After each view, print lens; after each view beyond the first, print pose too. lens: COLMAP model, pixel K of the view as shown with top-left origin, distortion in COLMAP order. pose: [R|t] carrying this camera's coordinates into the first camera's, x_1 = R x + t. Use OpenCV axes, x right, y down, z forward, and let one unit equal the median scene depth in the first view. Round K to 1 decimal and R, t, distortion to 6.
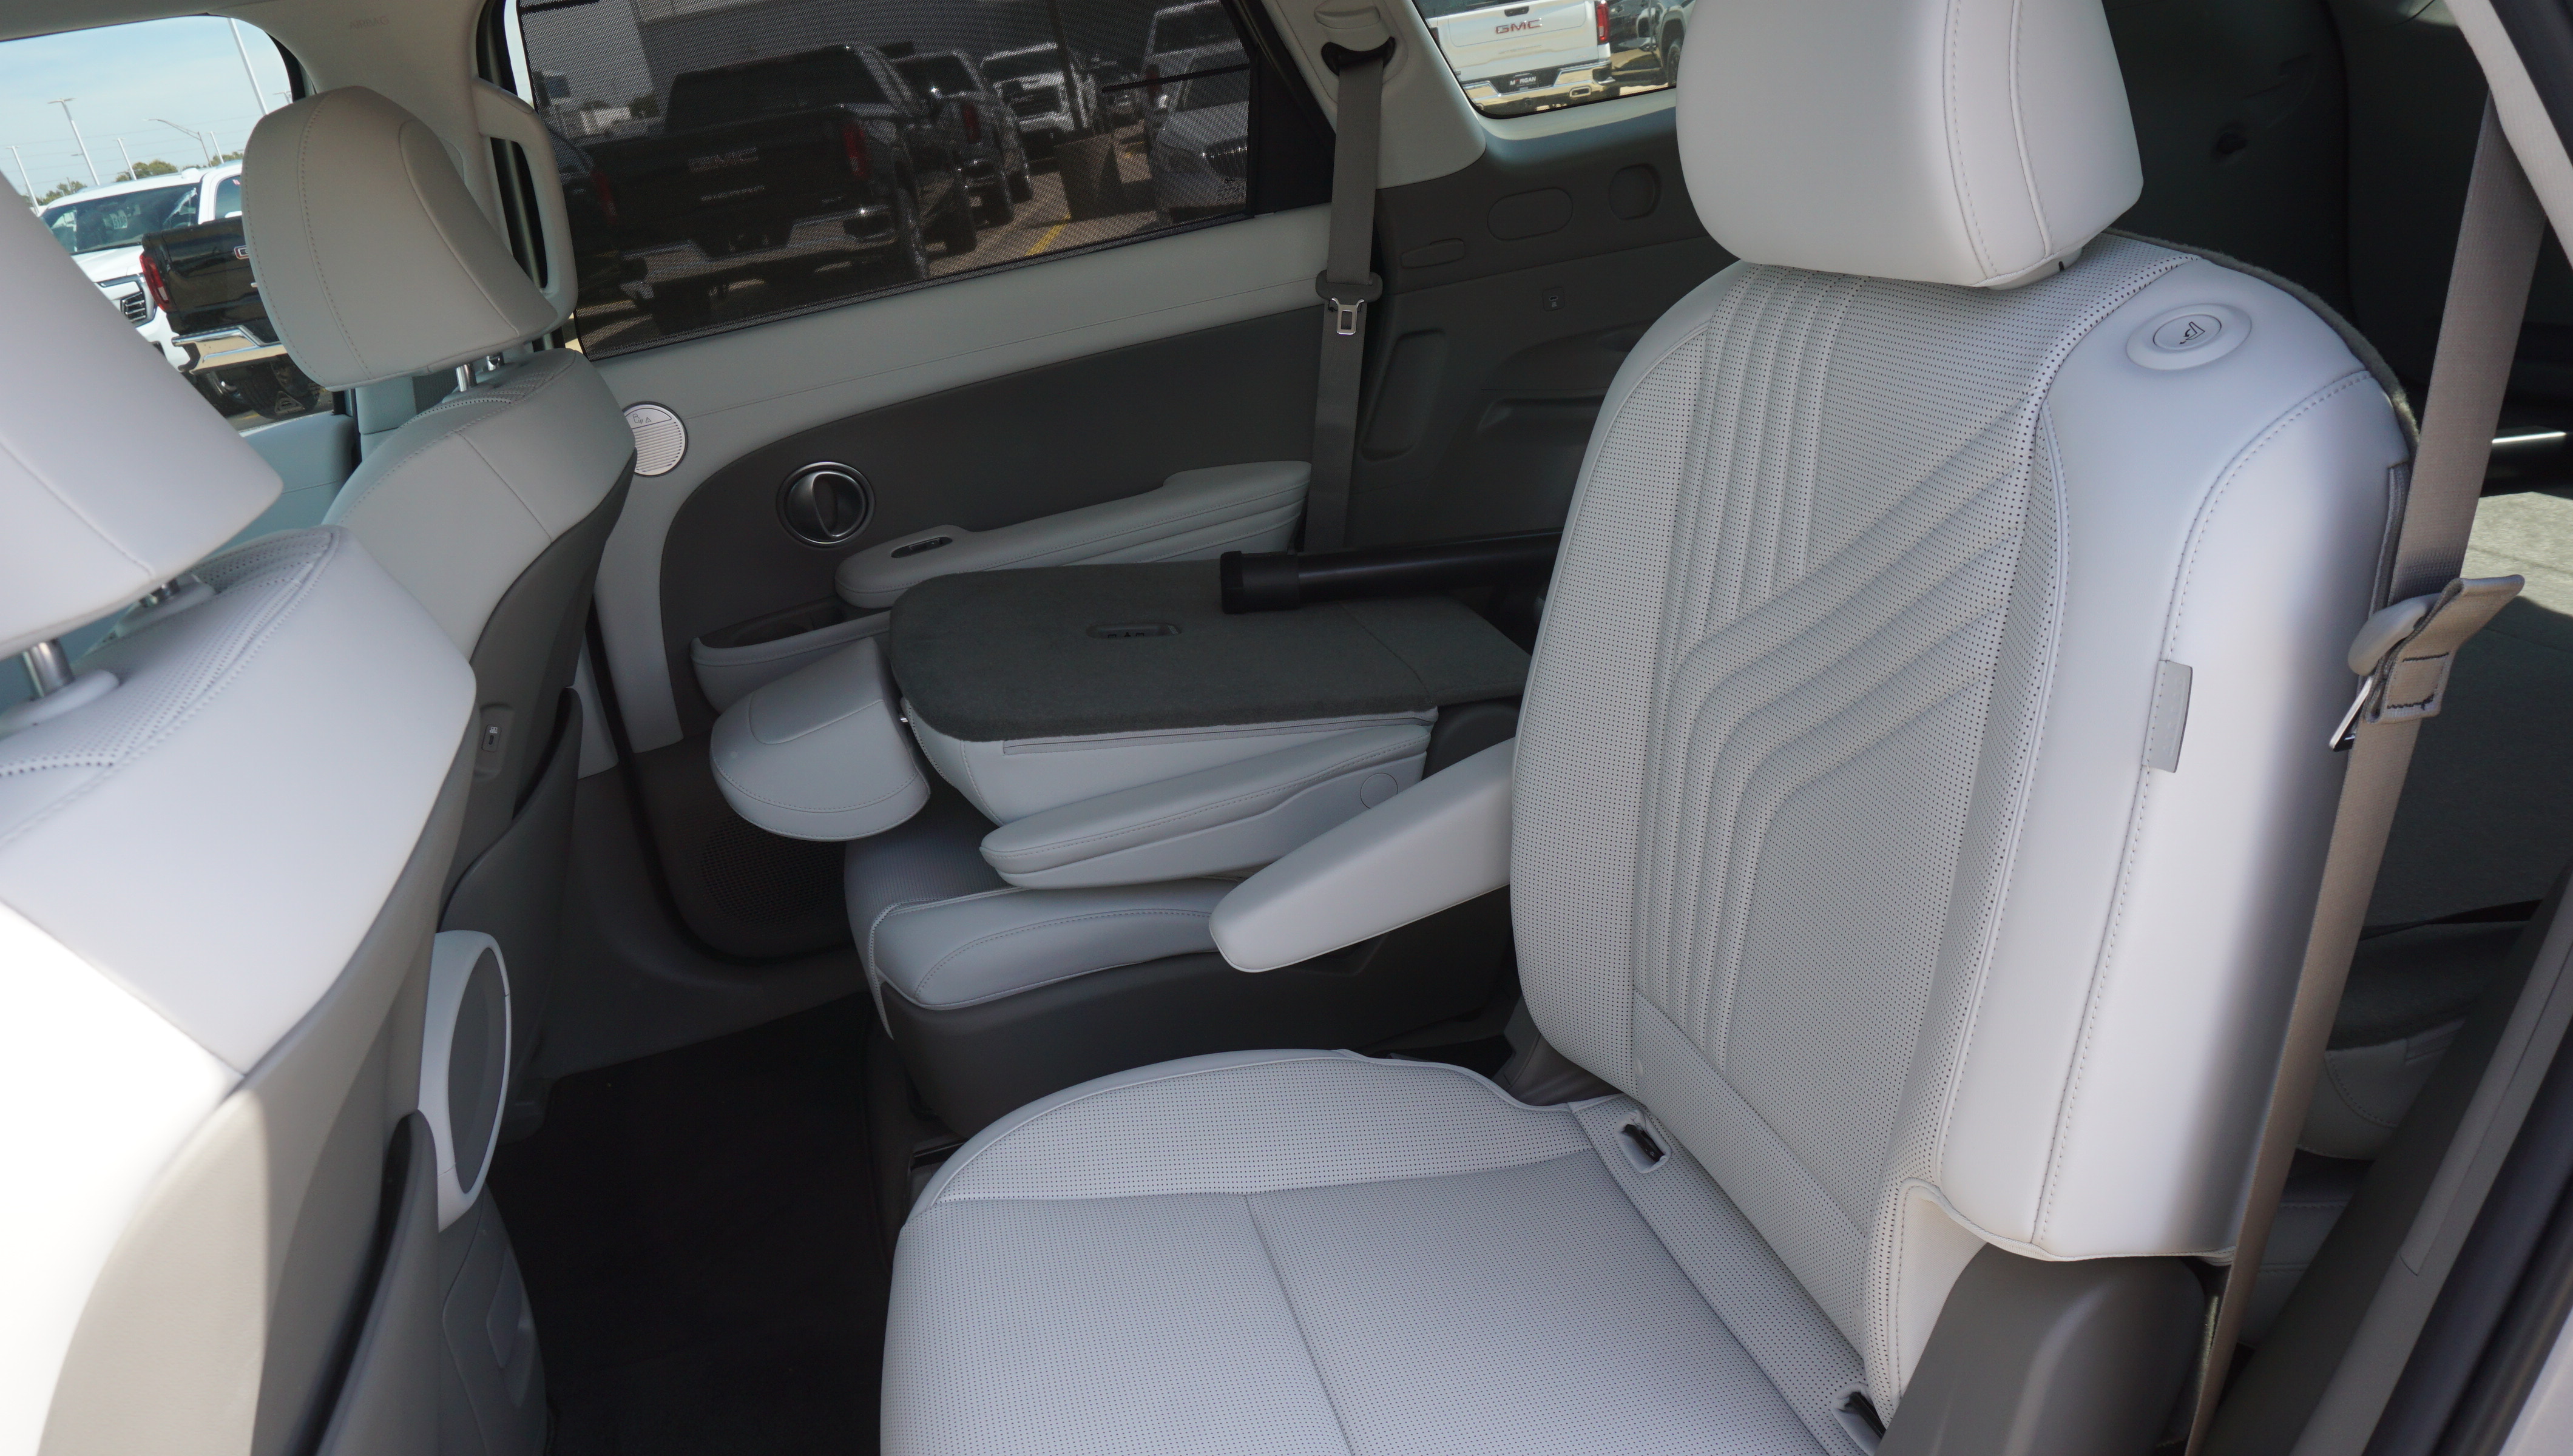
lens RADIAL K [[1769.3, 0, 1294.4], [0, 1769.3, 723.1], [0, 0, 1]] dist [-0.029918, 0.031949]
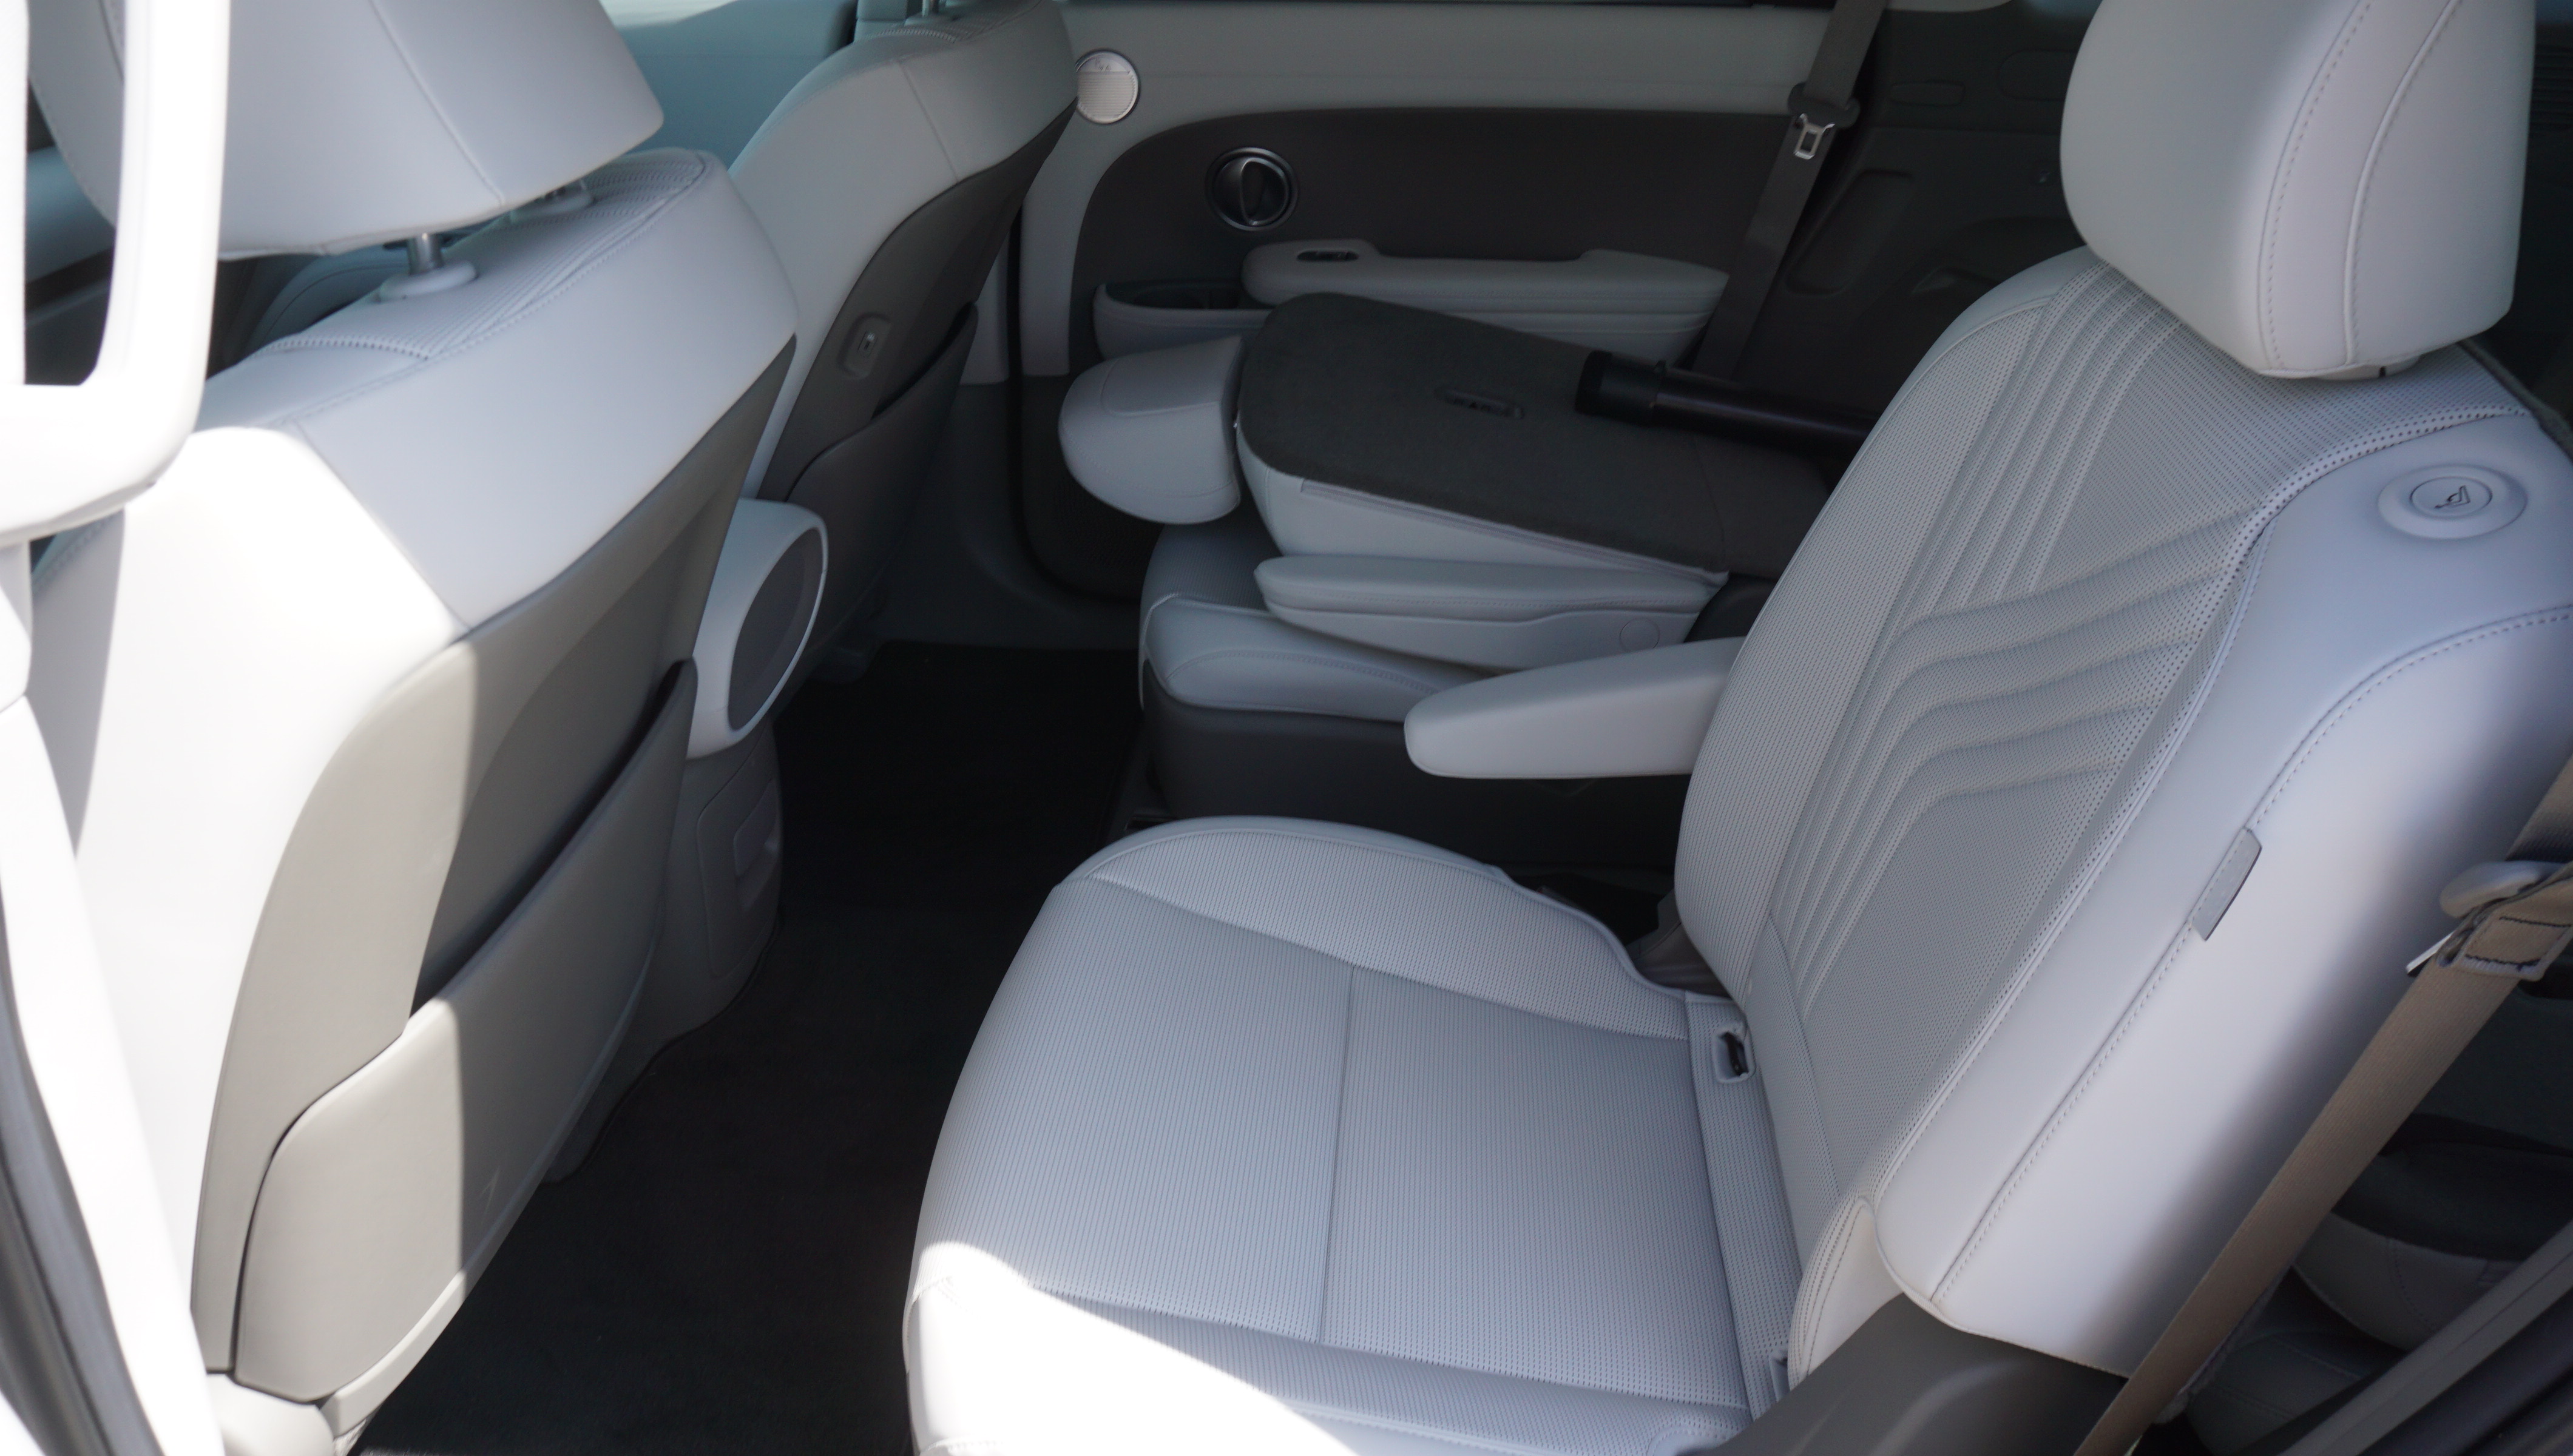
lens RADIAL K [[1777.1, 0, 1286.5], [0, 1777.1, 728.0], [0, 0, 1]] dist [-0.022847, 0.008021]
pose [[0.921307, 0.324892, -0.213630, 0.114938], [-0.281787, 0.936453, 0.208933, -0.080568], [0.267935, -0.132293, 0.954311, -0.027949]]
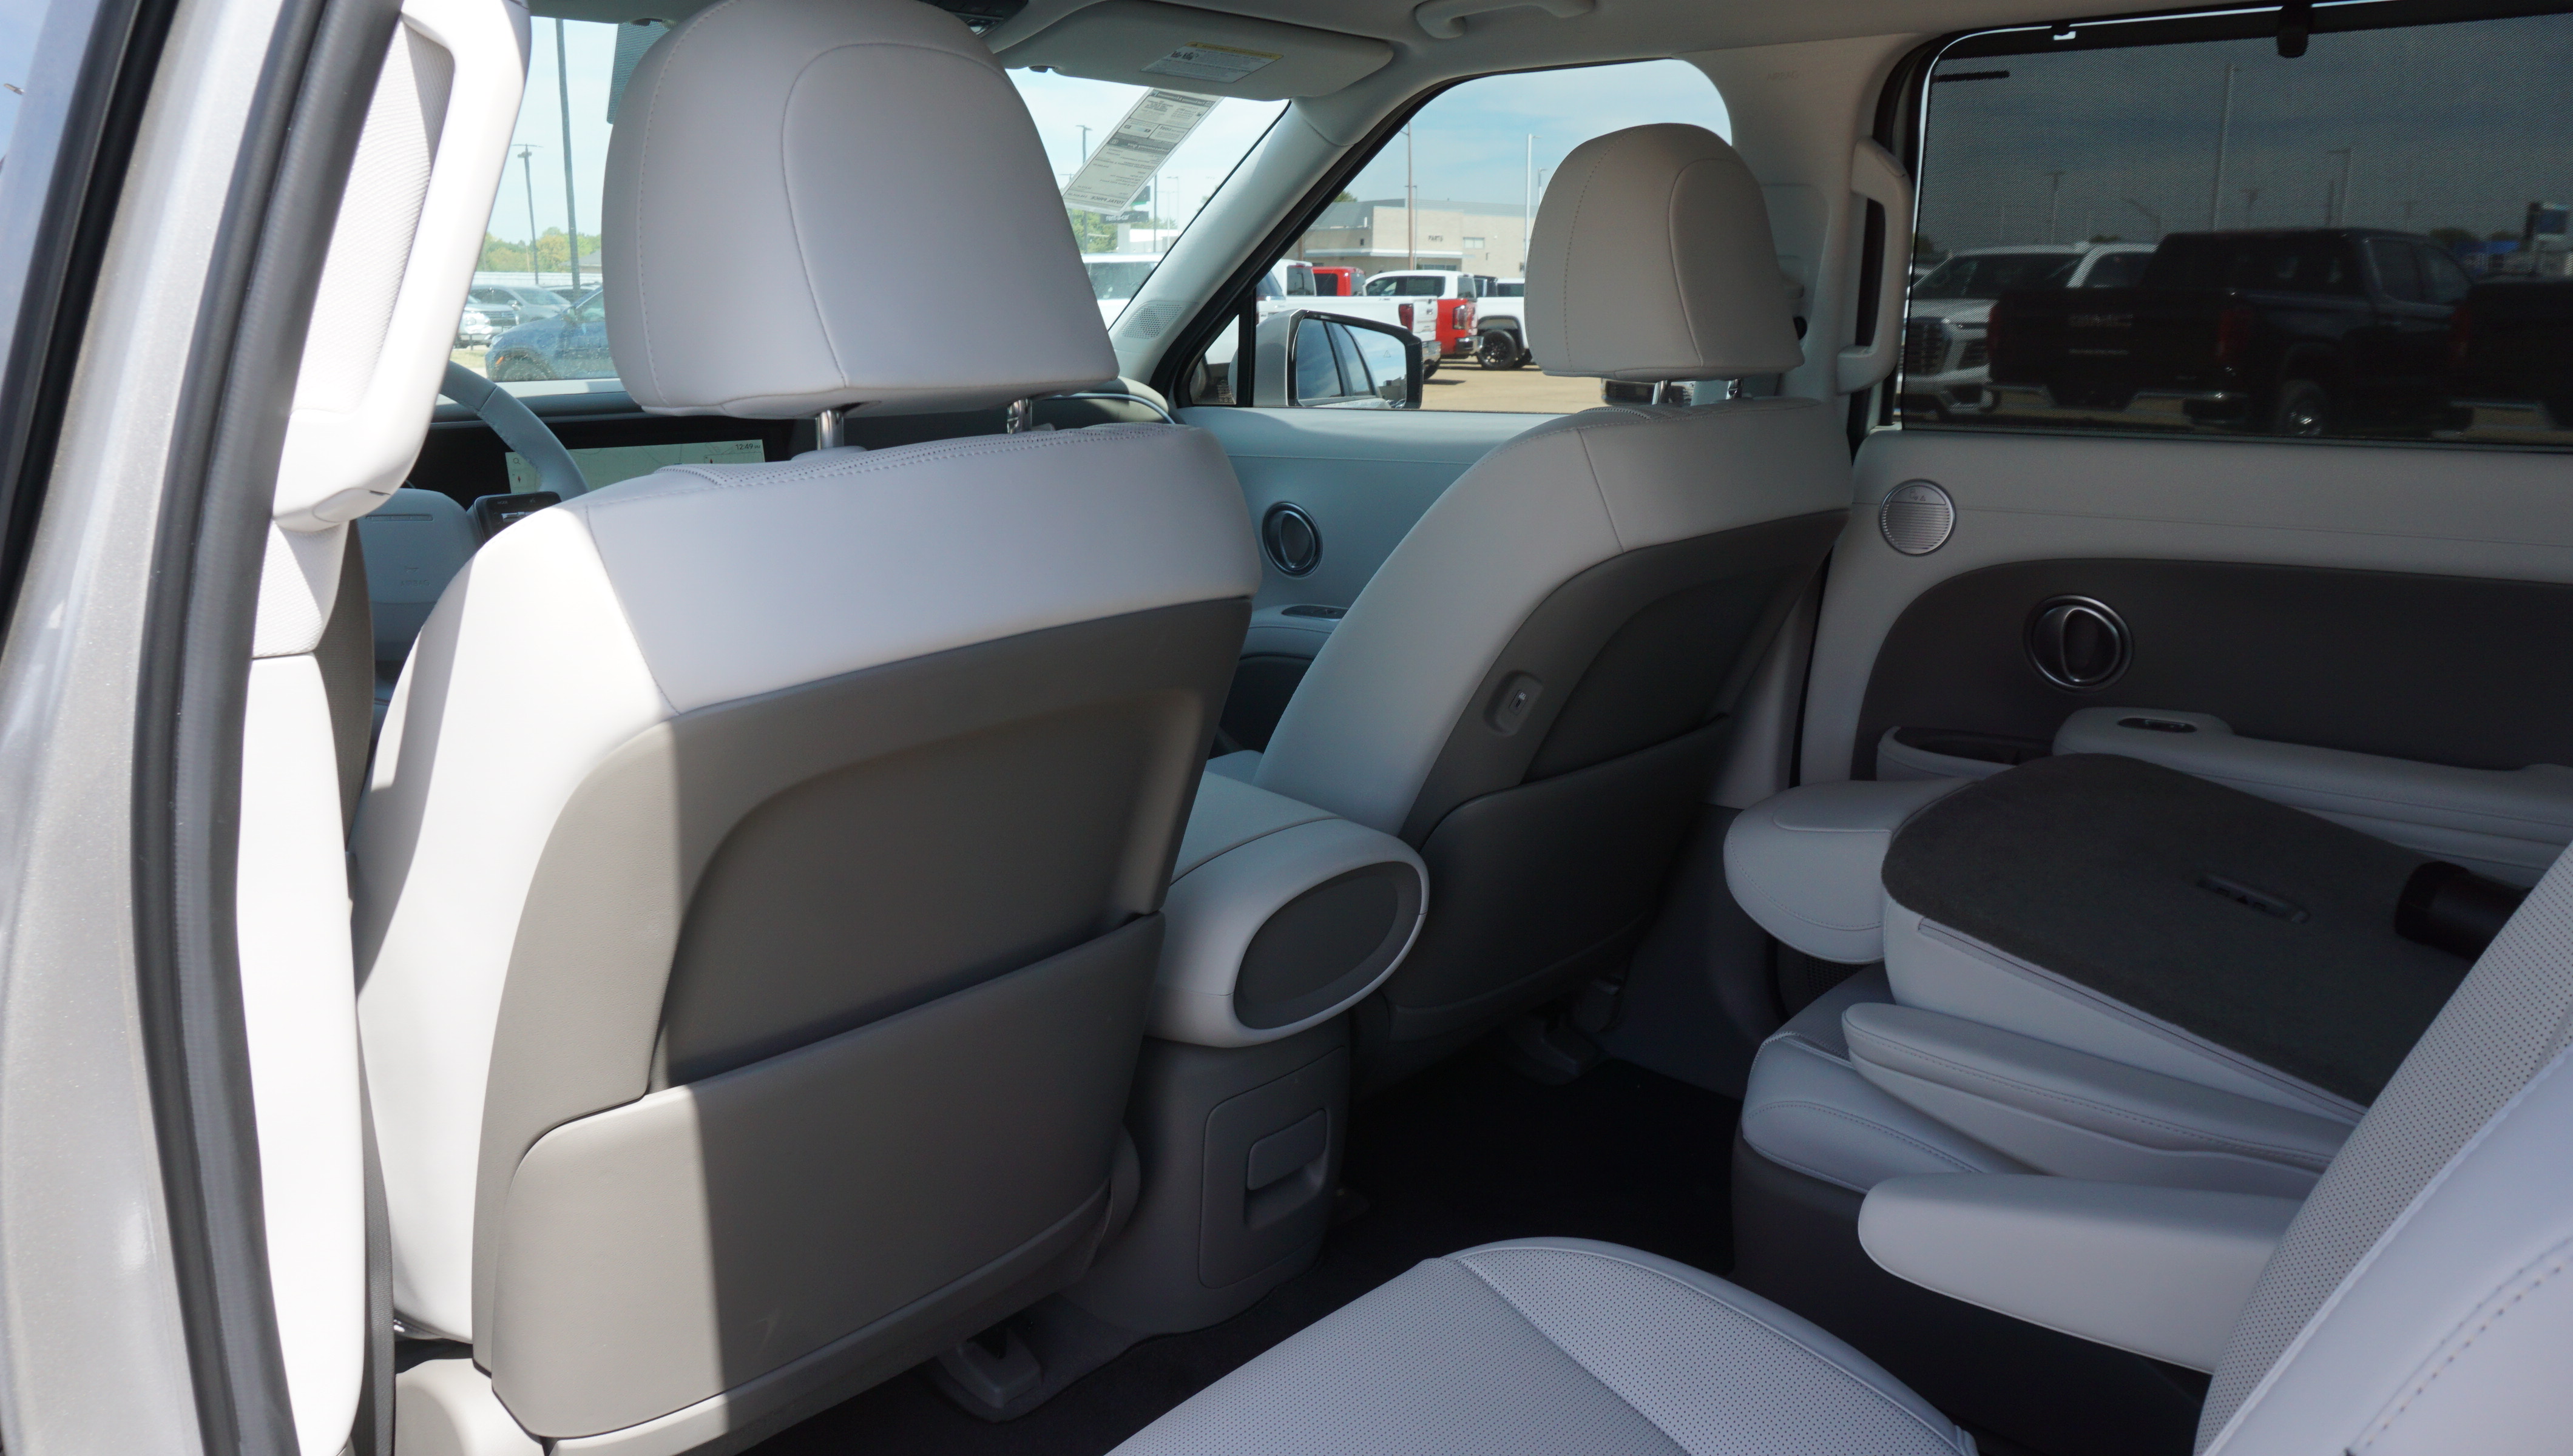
lens RADIAL K [[1769.3, 0, 1294.4], [0, 1769.3, 723.1], [0, 0, 1]] dist [-0.029918, 0.031949]
pose [[0.511468, 0.349416, -0.785053, 0.383268], [-0.392007, 0.907868, 0.148683, -0.098823], [0.764677, 0.231700, 0.601319, 0.256295]]
